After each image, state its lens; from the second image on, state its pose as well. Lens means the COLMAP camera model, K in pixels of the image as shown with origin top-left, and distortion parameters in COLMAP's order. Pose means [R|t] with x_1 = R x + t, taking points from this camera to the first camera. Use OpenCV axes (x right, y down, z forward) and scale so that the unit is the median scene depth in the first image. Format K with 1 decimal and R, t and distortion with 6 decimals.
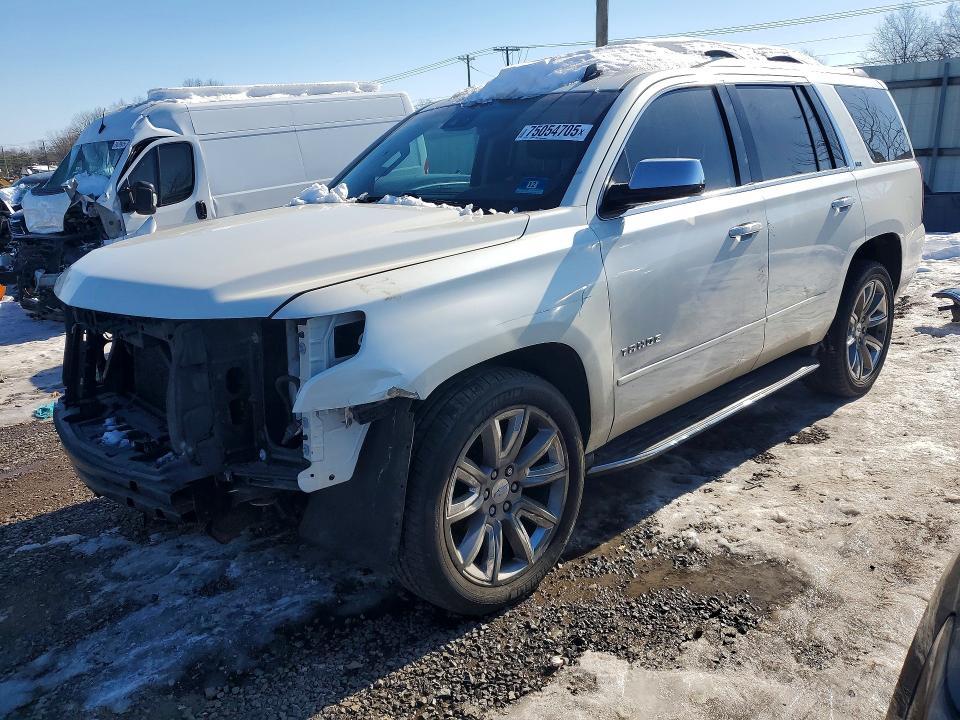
lens RADIAL K [[753.8, 0, 473.2], [0, 753.8, 353.5], [0, 0, 1]] dist [0.010314, -0.002414]
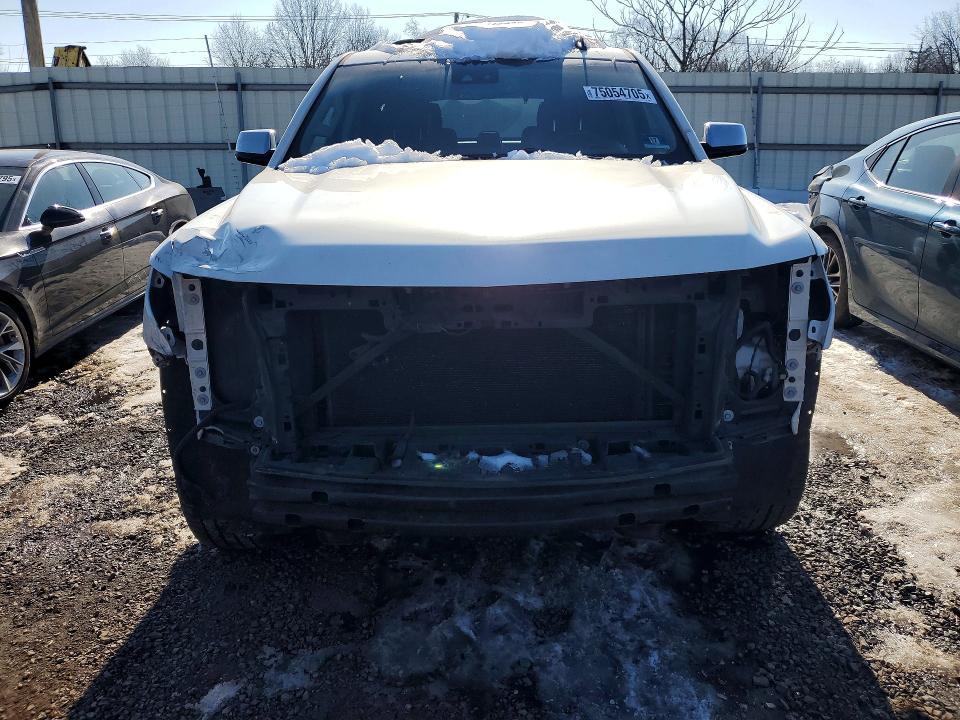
lens RADIAL K [[753.8, 0, 480.2], [0, 753.8, 361.4], [0, 0, 1]] dist [0.010314, -0.002414]
pose [[0.650675, -0.154705, 0.743430, -0.946071], [0.148119, 0.986079, 0.075560, -0.037366], [-0.744770, 0.060951, 0.664531, 0.501456]]
